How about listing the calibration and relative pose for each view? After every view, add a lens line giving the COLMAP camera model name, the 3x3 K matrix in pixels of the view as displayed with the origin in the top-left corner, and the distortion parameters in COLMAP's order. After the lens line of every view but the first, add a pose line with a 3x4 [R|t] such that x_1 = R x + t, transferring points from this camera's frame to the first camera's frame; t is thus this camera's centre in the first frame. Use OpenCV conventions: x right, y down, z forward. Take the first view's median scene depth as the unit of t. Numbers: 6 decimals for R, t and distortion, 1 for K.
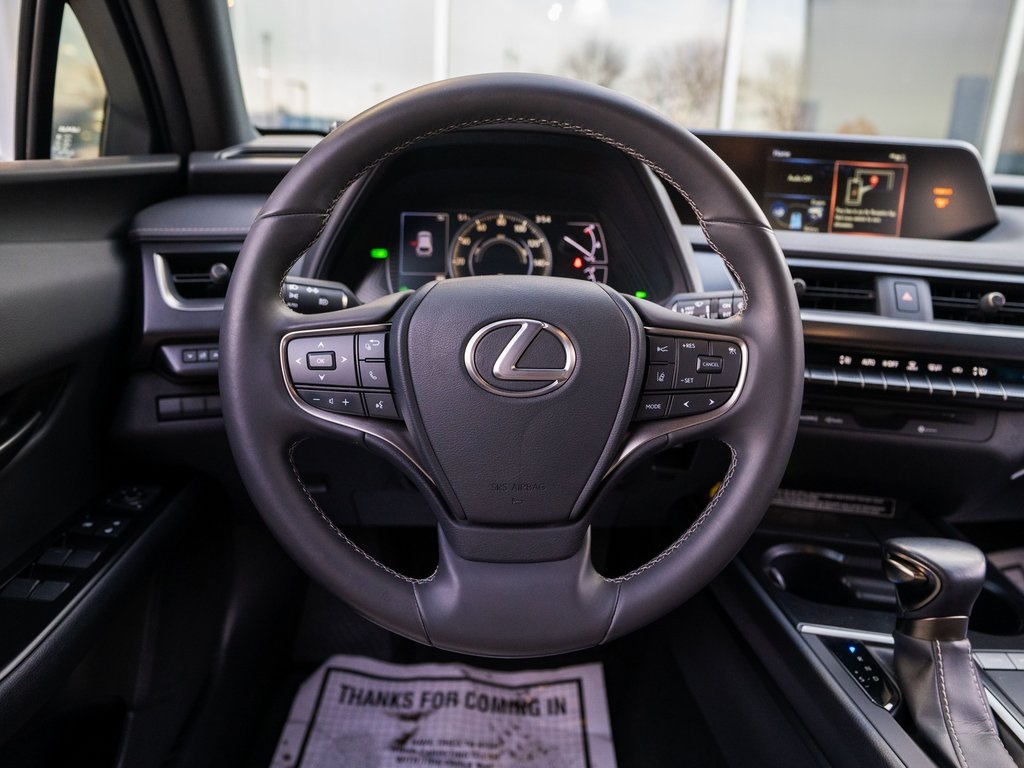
lens RADIAL K [[685.7, 0, 513.4], [0, 685.7, 368.7], [0, 0, 1]] dist [-0.053491, 0.002834]
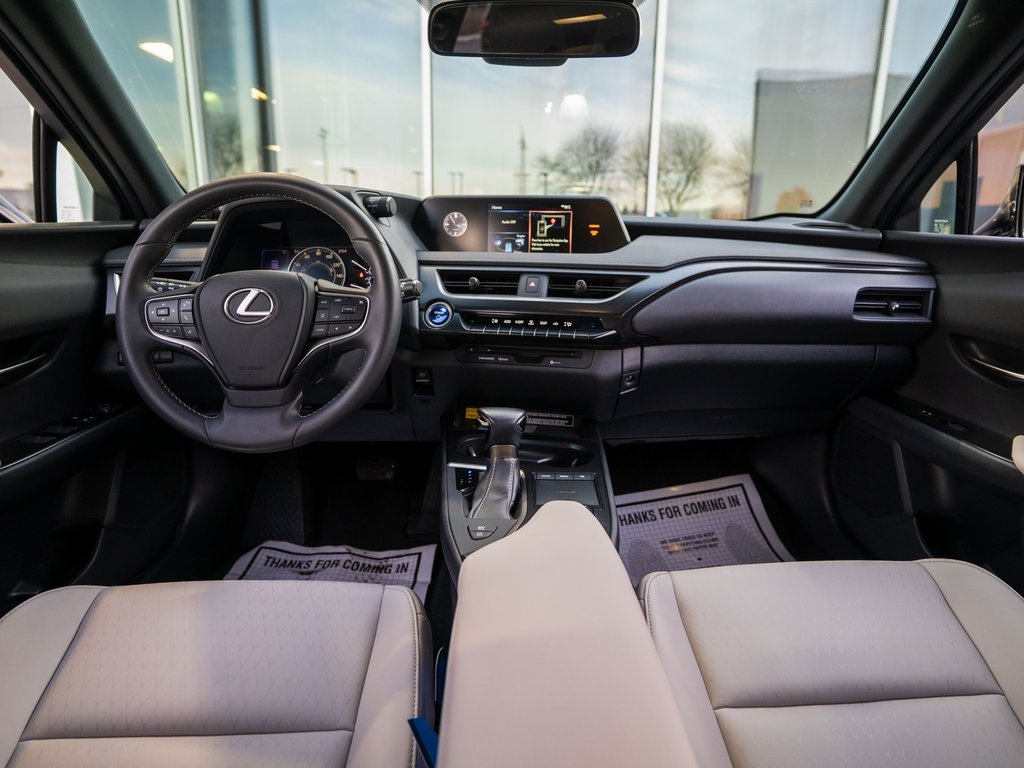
lens RADIAL K [[572.2, 0, 512.0], [0, 572.2, 384.0], [0, 0, 1]] dist [-0.042812, 0.001475]
pose [[0.999198, -0.023413, -0.032471, 0.585975], [0.022412, 0.999273, -0.030851, 0.199309], [0.033170, 0.030098, 0.998996, -0.482933]]
